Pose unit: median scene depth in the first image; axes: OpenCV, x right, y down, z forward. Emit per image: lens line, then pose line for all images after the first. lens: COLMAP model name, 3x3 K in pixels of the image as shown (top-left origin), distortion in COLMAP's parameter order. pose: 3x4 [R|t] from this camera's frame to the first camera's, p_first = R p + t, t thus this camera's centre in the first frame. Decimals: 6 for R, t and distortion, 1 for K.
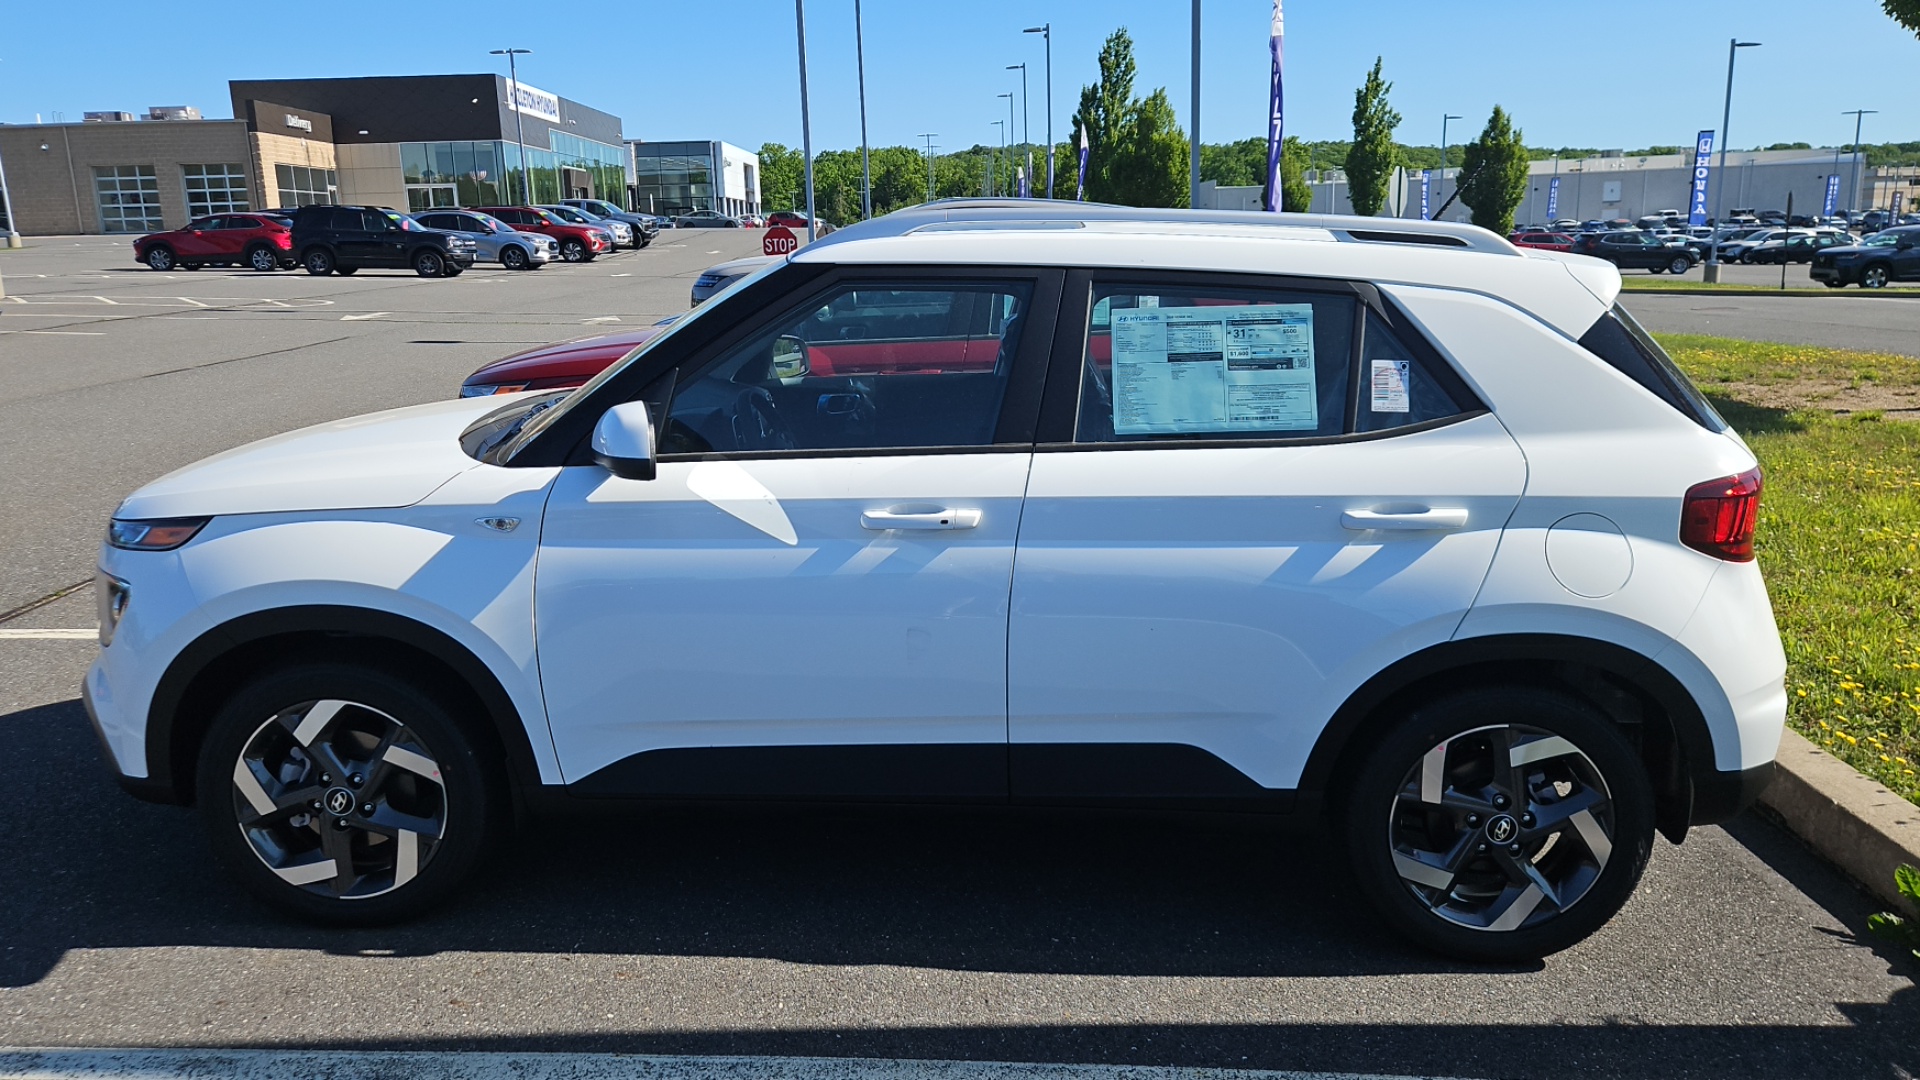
lens RADIAL K [[1385.0, 0, 960.0], [0, 1385.0, 540.0], [0, 0, 1]] dist [0.039036, -0.001116]
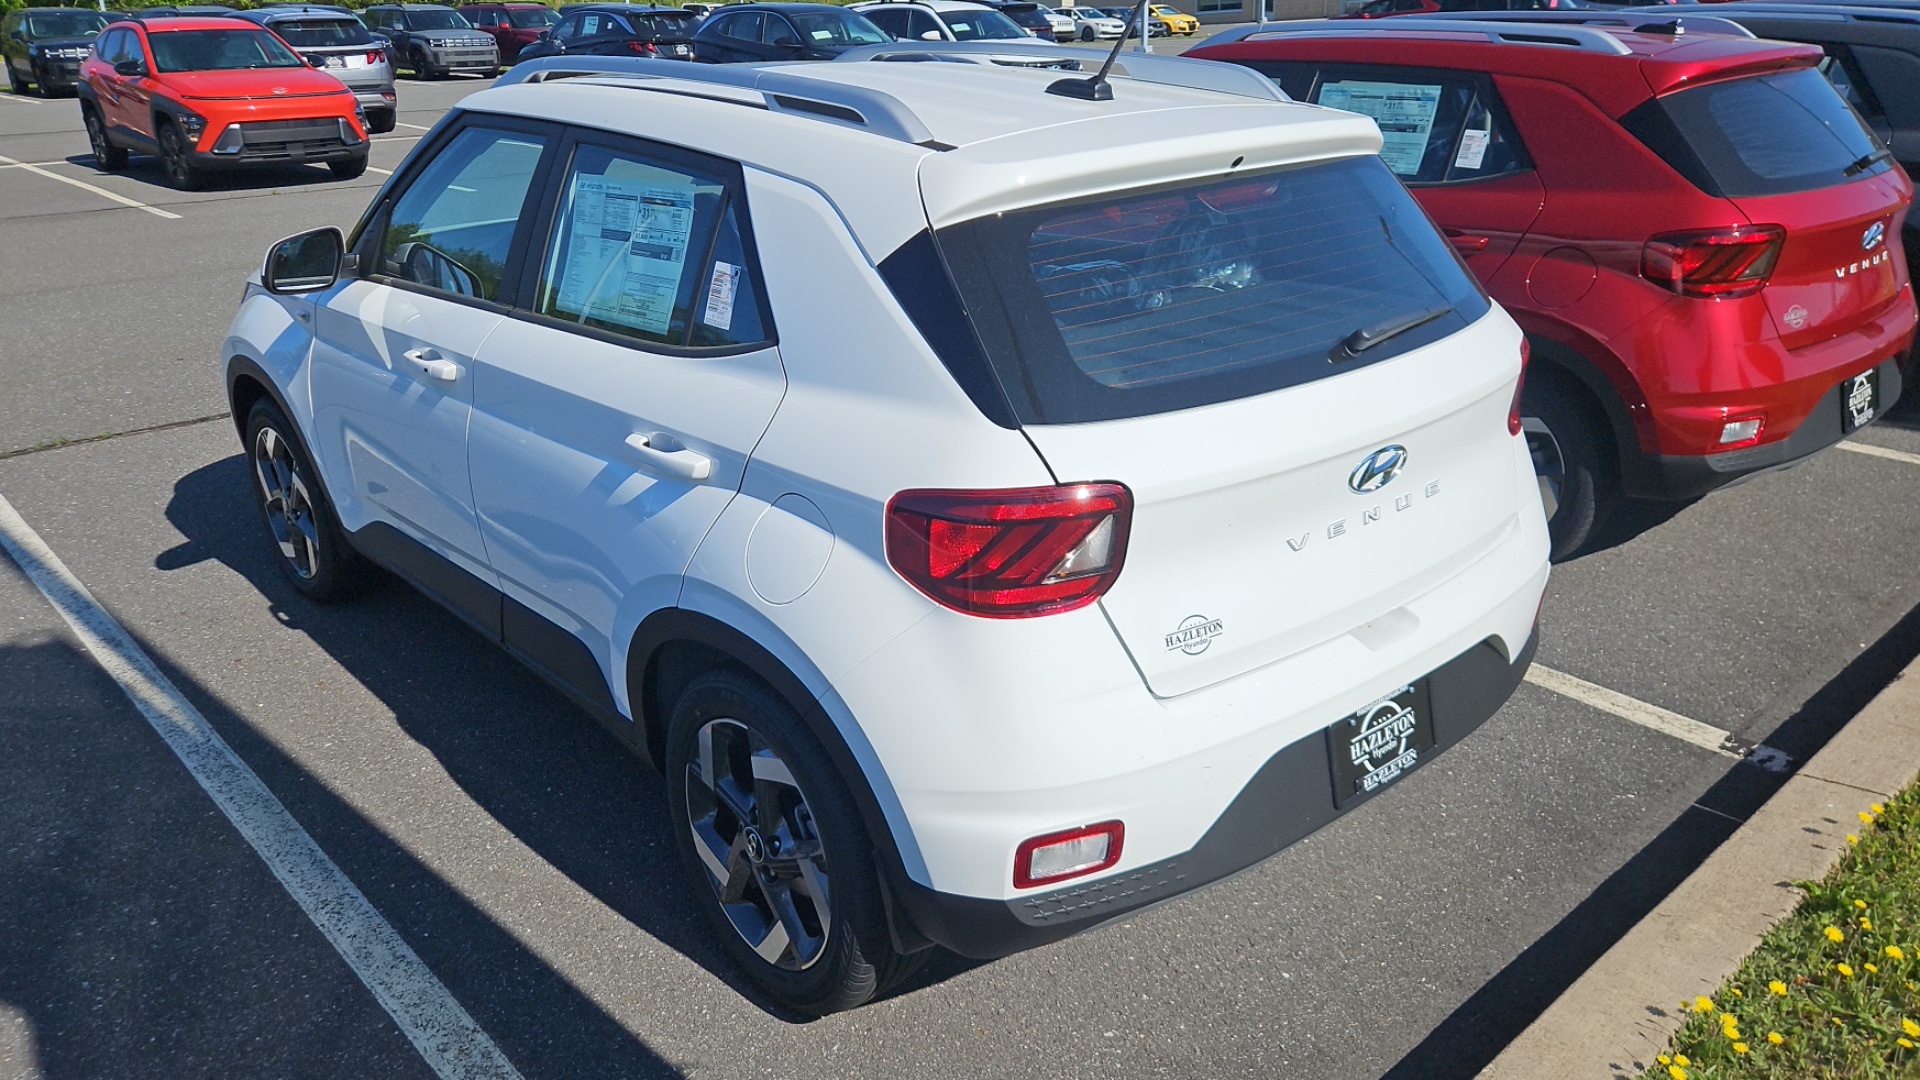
lens RADIAL K [[1385.0, 0, 960.0], [0, 1385.0, 540.0], [0, 0, 1]] dist [0.039036, -0.001116]
pose [[0.713216, 0.242847, -0.657532, 0.980090], [-0.133663, 0.967972, 0.212520, -0.163925], [0.688083, -0.063685, 0.722832, 0.496347]]
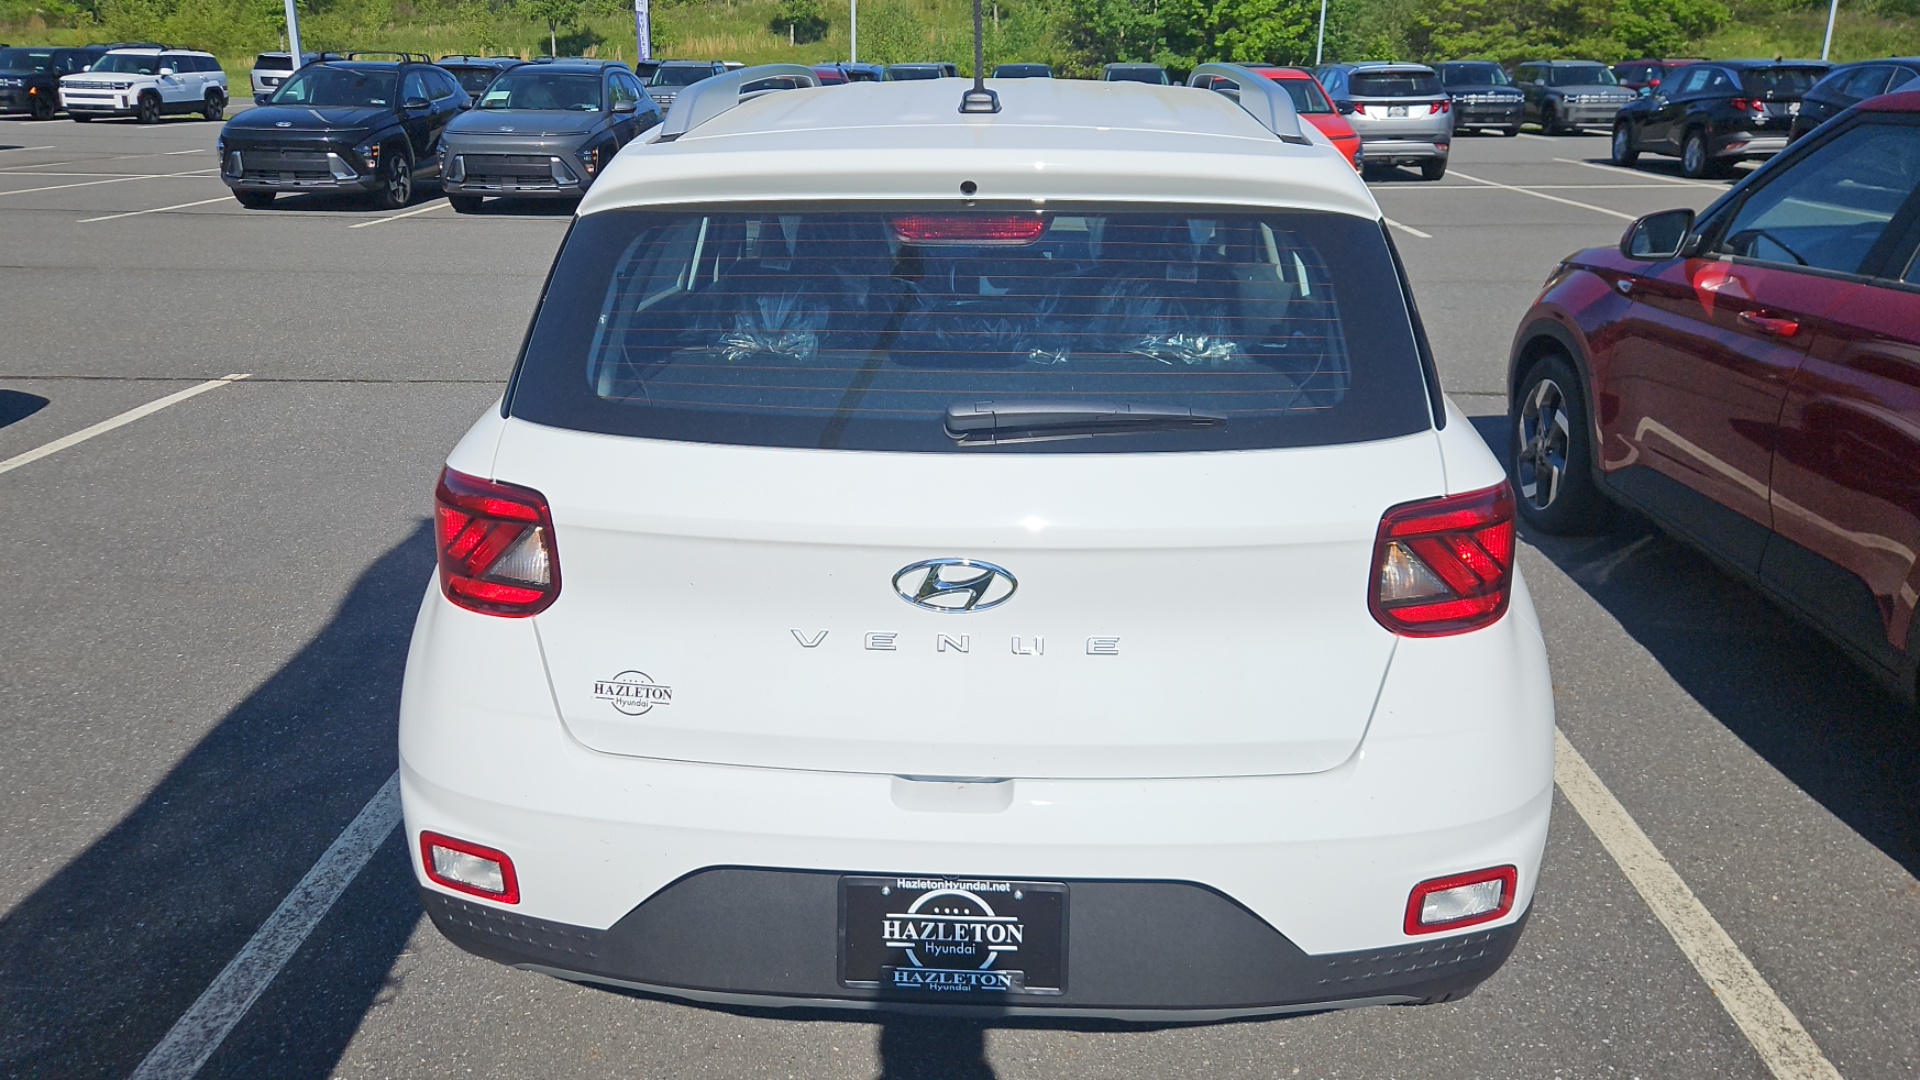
lens RADIAL K [[1385.0, 0, 960.0], [0, 1385.0, 540.0], [0, 0, 1]] dist [0.039036, -0.001116]
pose [[0.028737, 0.323290, -0.945863, 1.002930], [-0.217635, 0.925577, 0.309745, -0.175969], [0.975607, 0.196952, 0.096958, 0.569633]]
